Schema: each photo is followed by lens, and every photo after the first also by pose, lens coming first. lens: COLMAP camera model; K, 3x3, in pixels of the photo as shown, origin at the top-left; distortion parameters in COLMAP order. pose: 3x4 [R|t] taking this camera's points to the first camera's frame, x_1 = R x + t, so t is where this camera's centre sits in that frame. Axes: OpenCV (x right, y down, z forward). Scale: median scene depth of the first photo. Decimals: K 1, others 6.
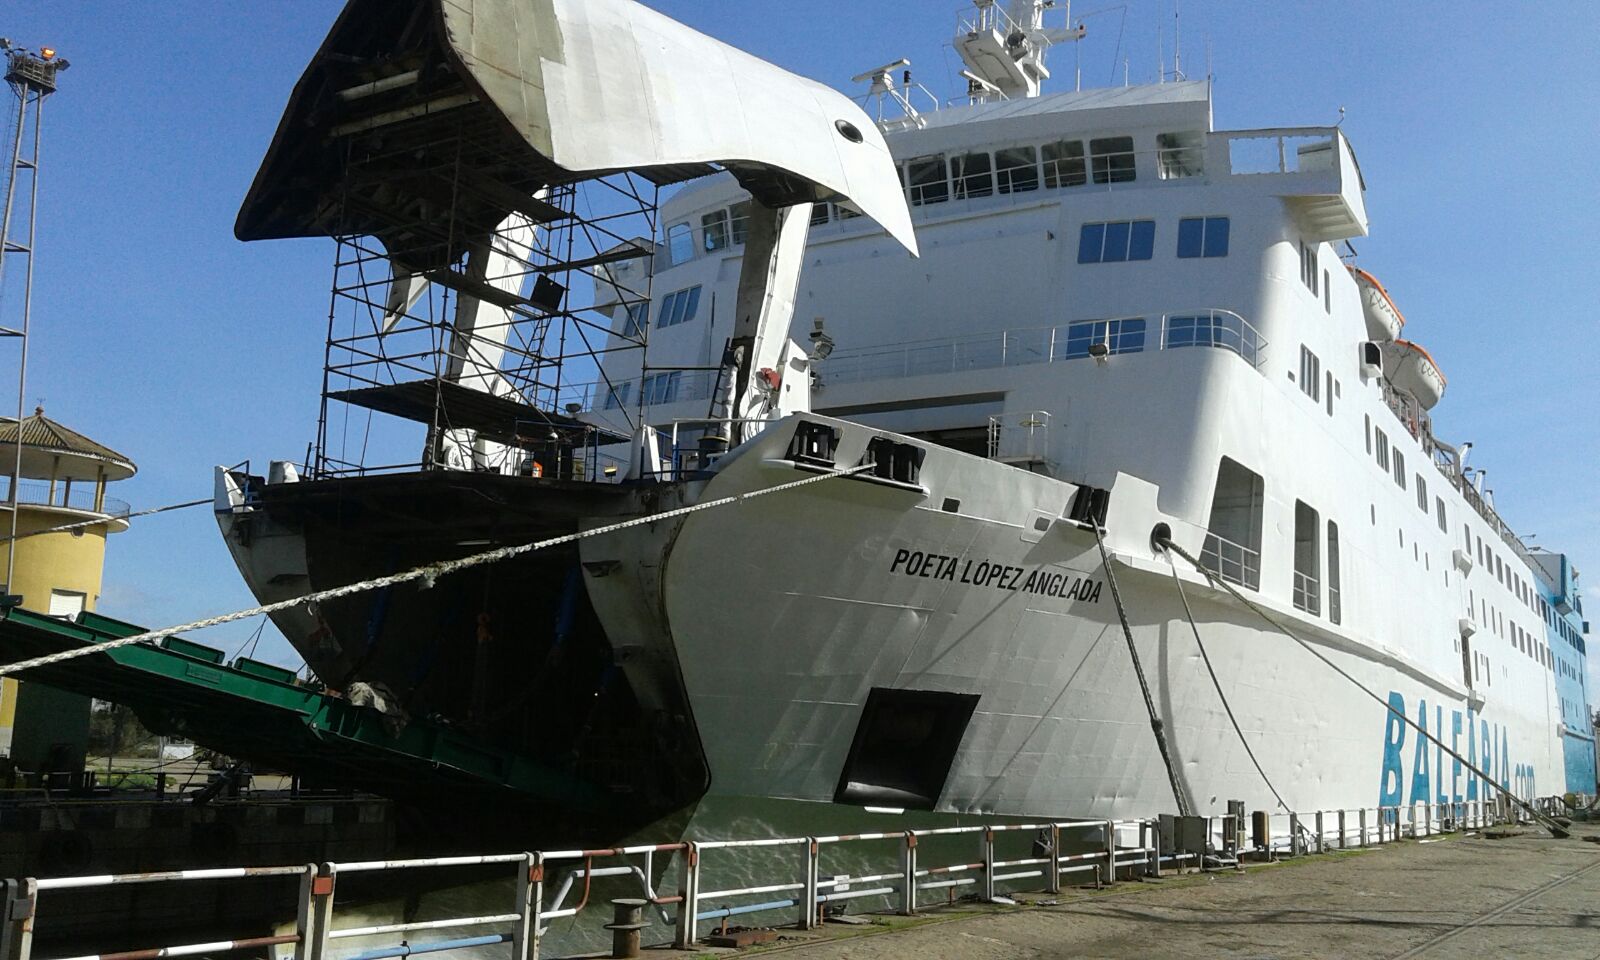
lens RADIAL K [[1422.4, 0, 800.0], [0, 1422.4, 480.0], [0, 0, 1]] dist [0.006141, -0.104158]
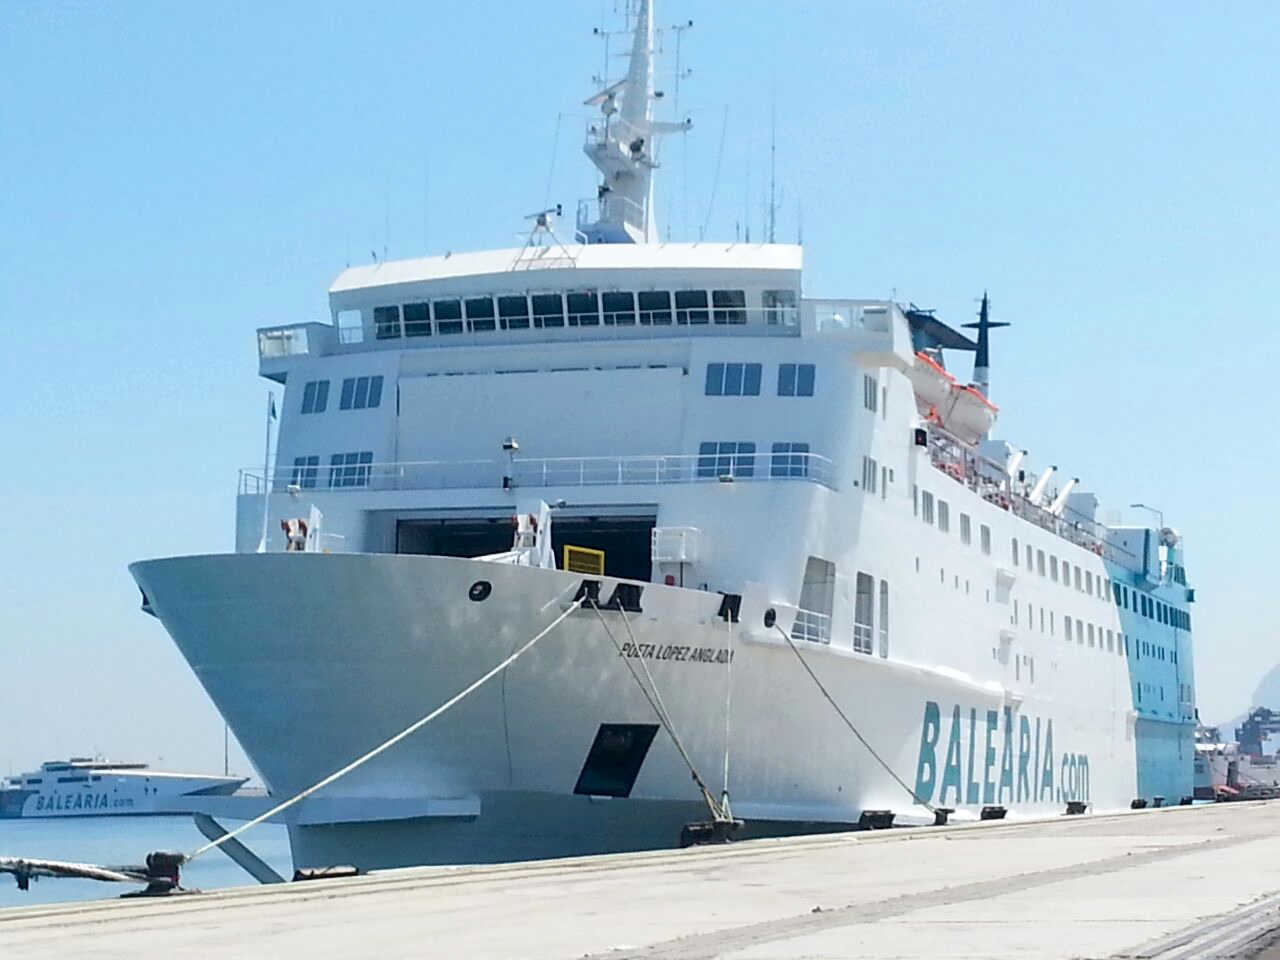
lens RADIAL K [[2729.7, 0, 640.0], [0, 2729.7, 480.0], [0, 0, 1]] dist [-0.768164, 10.196082]
pose [[0.971314, -0.008733, 0.237638, -0.464541], [-0.011876, 0.996297, 0.085158, -0.286954], [-0.237502, -0.085538, 0.967614, -1.440159]]
